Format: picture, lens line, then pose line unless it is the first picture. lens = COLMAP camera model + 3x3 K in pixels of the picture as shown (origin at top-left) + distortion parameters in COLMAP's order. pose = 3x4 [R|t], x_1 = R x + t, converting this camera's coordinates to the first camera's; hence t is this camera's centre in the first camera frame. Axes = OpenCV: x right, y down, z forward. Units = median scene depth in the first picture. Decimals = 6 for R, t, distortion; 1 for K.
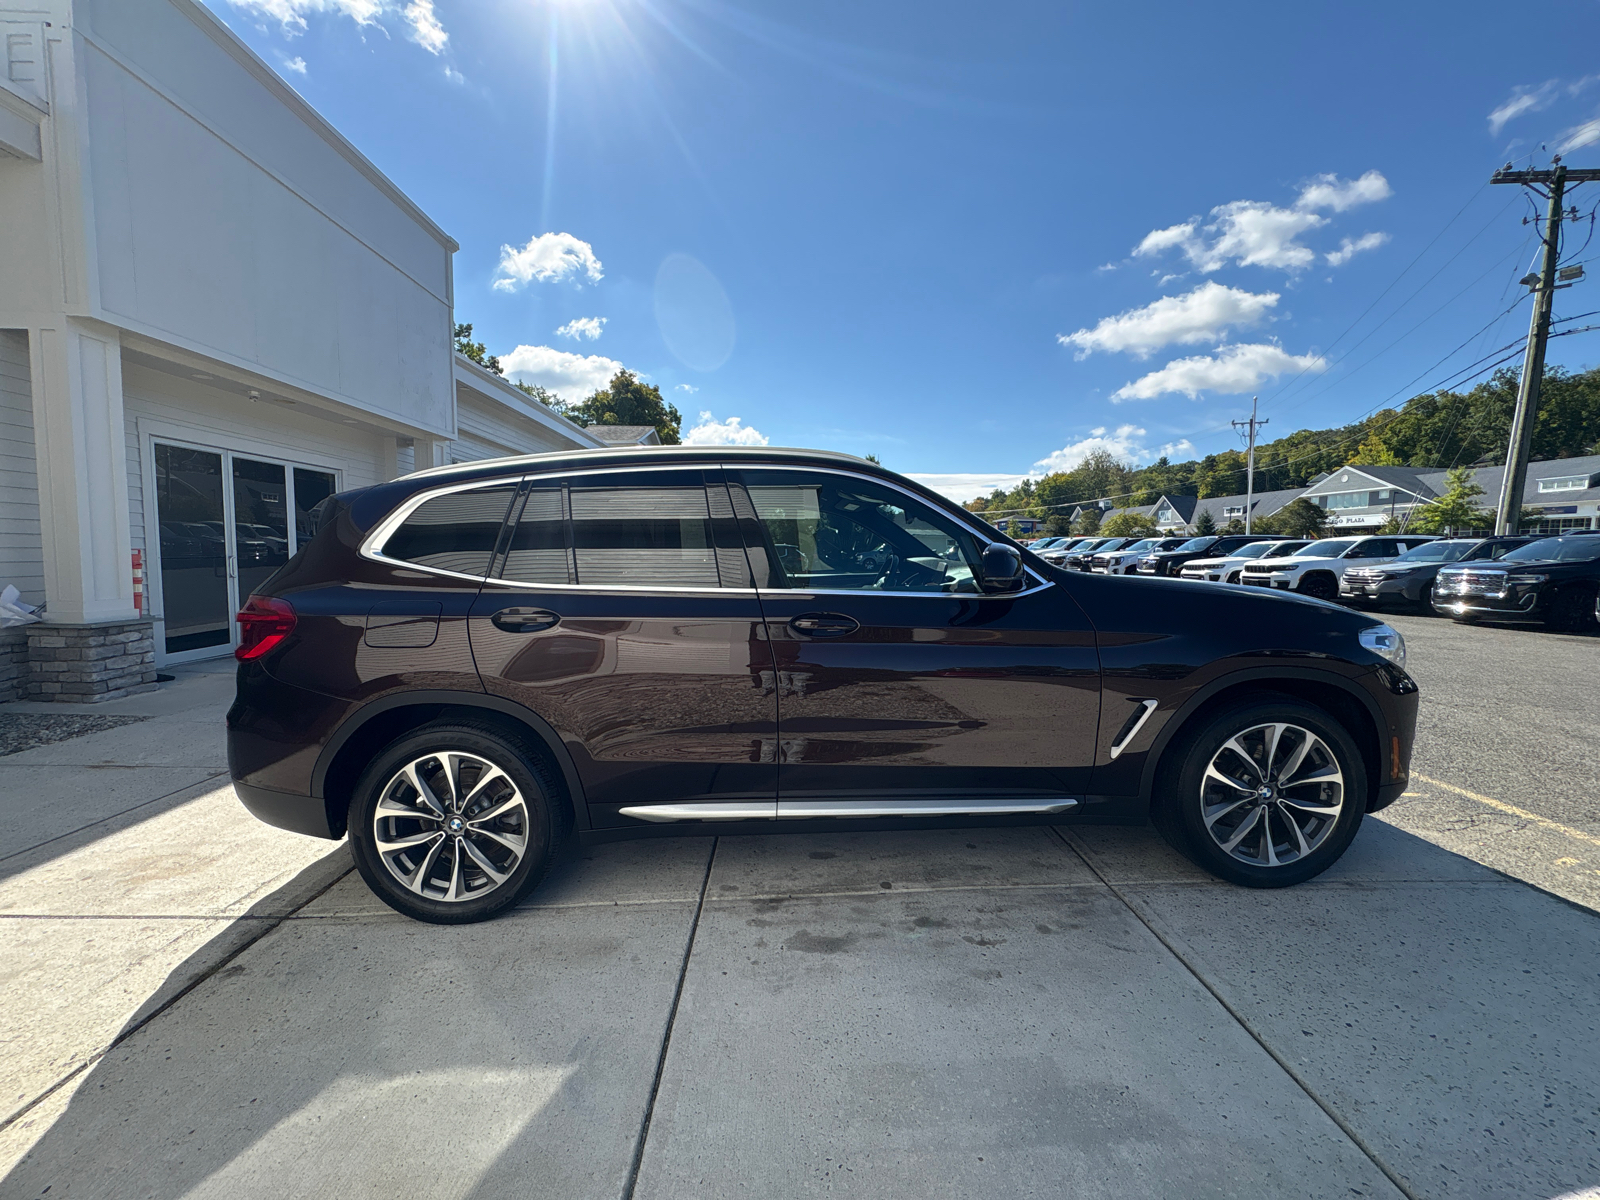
lens RADIAL K [[637.7, 0, 794.8], [0, 637.7, 595.1], [0, 0, 1]] dist [0.000455, -0.000185]
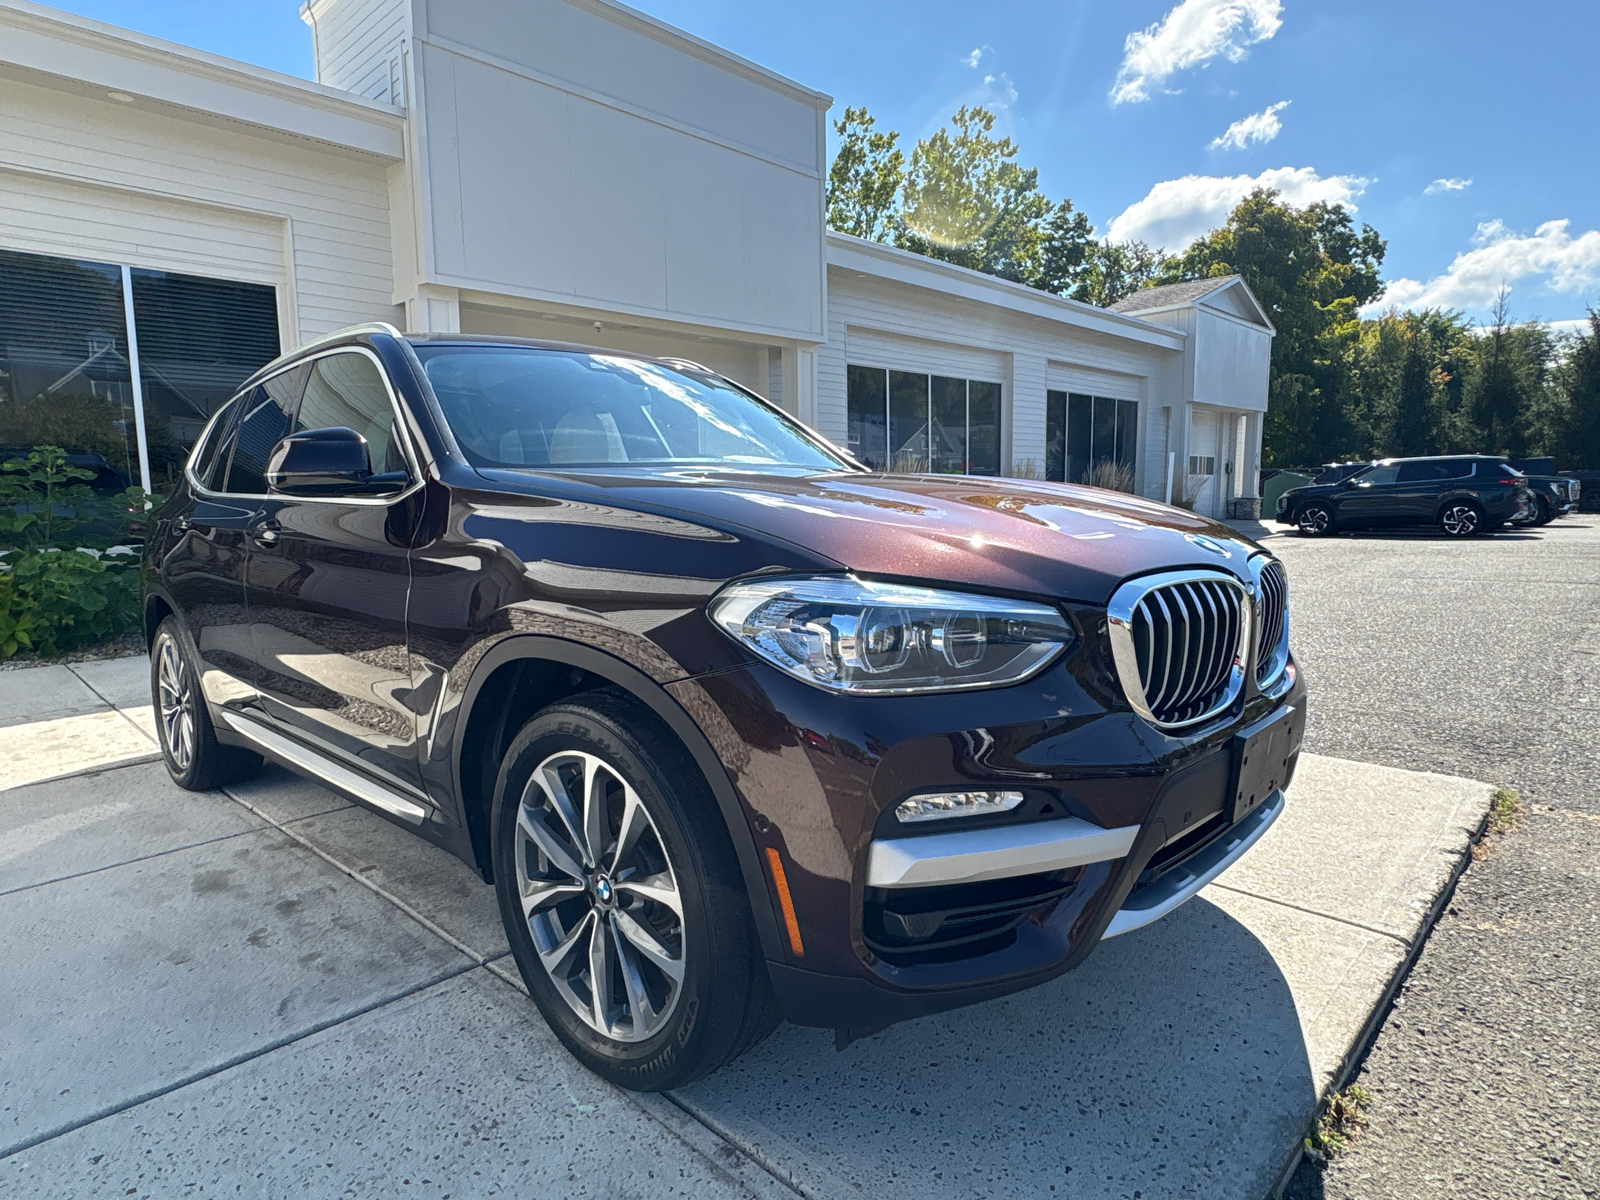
lens RADIAL K [[906.1, 0, 793.6], [0, 906.1, 594.3], [0, 0, 1]] dist [0.002532, -0.001565]
pose [[0.706433, 0.067421, -0.704561, 0.225090], [-0.028194, 0.997343, 0.067168, 0.003774], [0.707218, -0.027585, 0.706457, 0.101704]]
